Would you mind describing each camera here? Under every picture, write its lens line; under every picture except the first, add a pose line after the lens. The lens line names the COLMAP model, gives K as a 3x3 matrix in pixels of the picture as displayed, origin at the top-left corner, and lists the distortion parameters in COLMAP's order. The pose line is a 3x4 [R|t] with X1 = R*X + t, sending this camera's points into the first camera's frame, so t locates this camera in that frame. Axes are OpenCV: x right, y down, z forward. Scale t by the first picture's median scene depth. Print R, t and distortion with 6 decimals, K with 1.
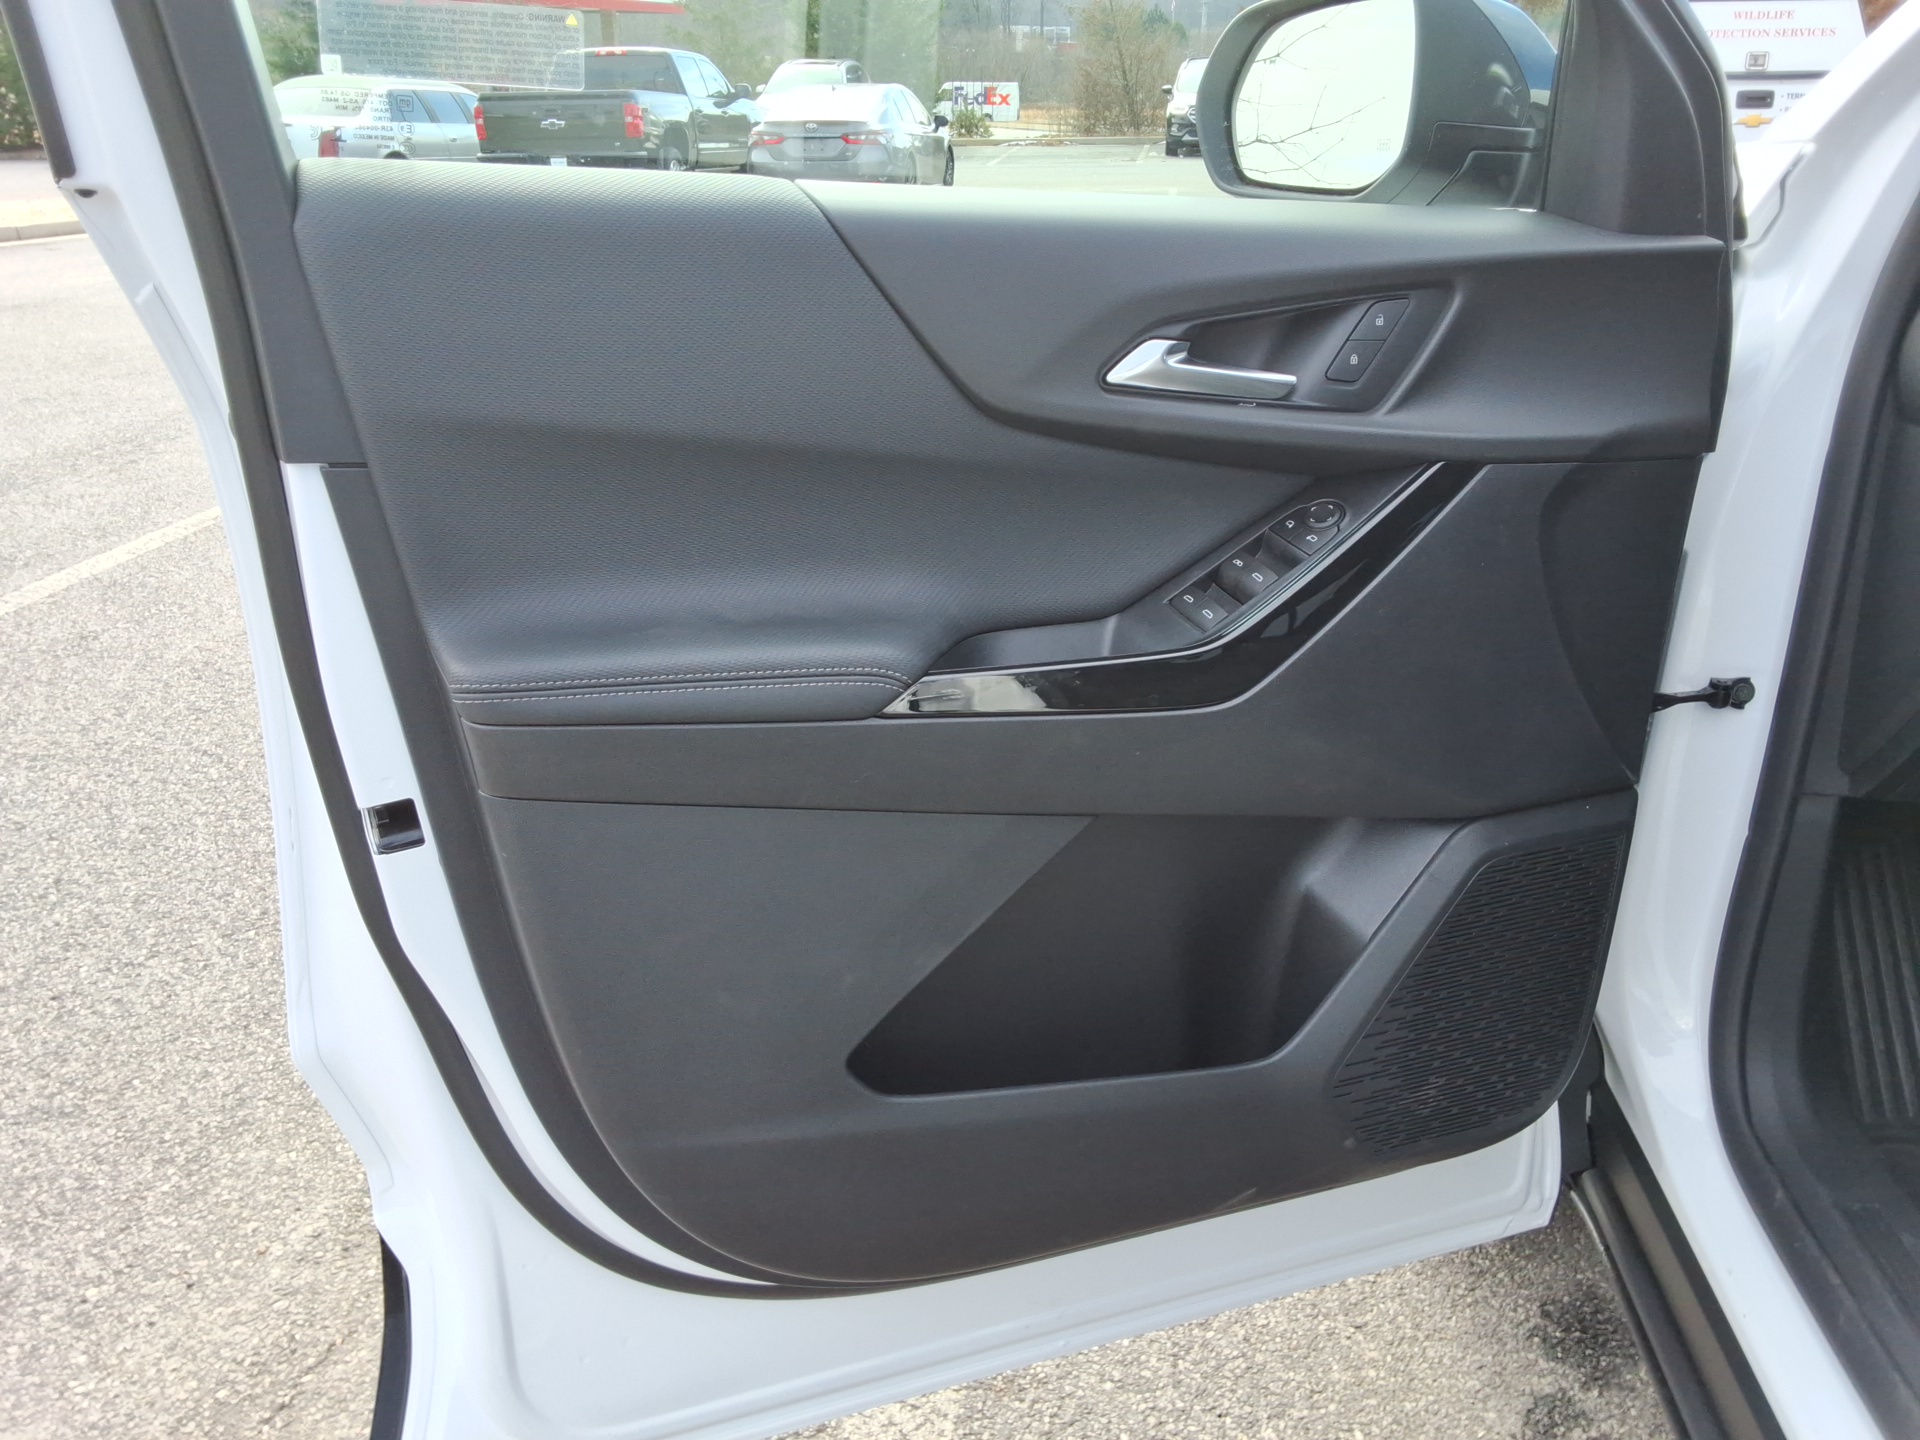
lens RADIAL K [[1531.1, 0, 969.8], [0, 1531.1, 707.9], [0, 0, 1]] dist [0.116796, -0.181787]
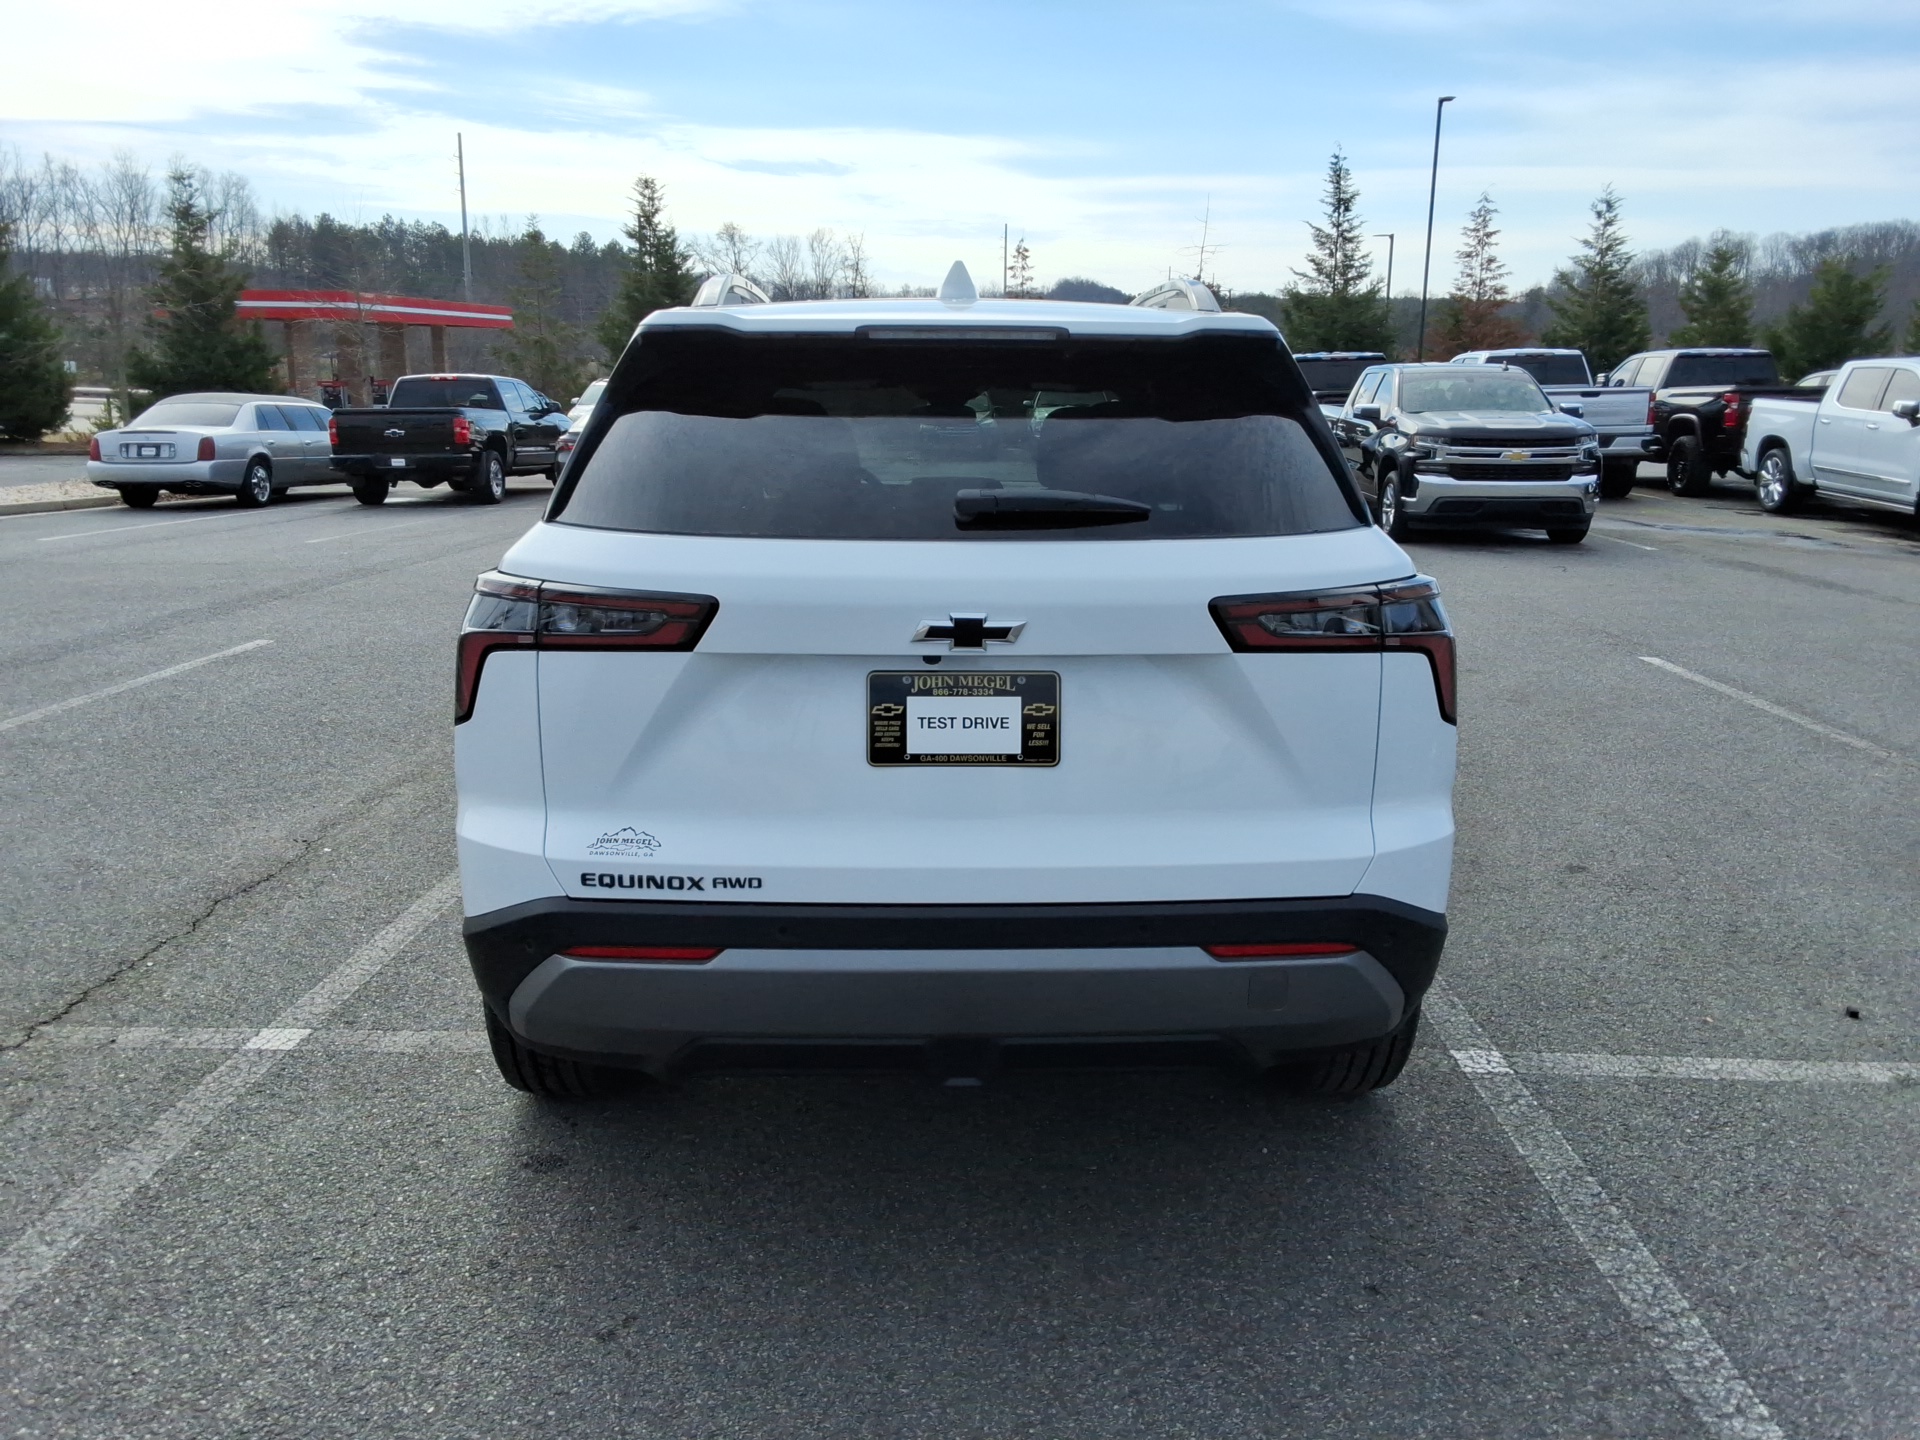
lens RADIAL K [[1531.1, 0, 969.8], [0, 1531.1, 707.9], [0, 0, 1]] dist [0.116796, -0.181787]
pose [[0.993668, -0.014402, 0.111426, 0.045067], [0.033878, 0.983997, -0.174933, 0.069690], [-0.107124, 0.177600, 0.978255, -0.211269]]
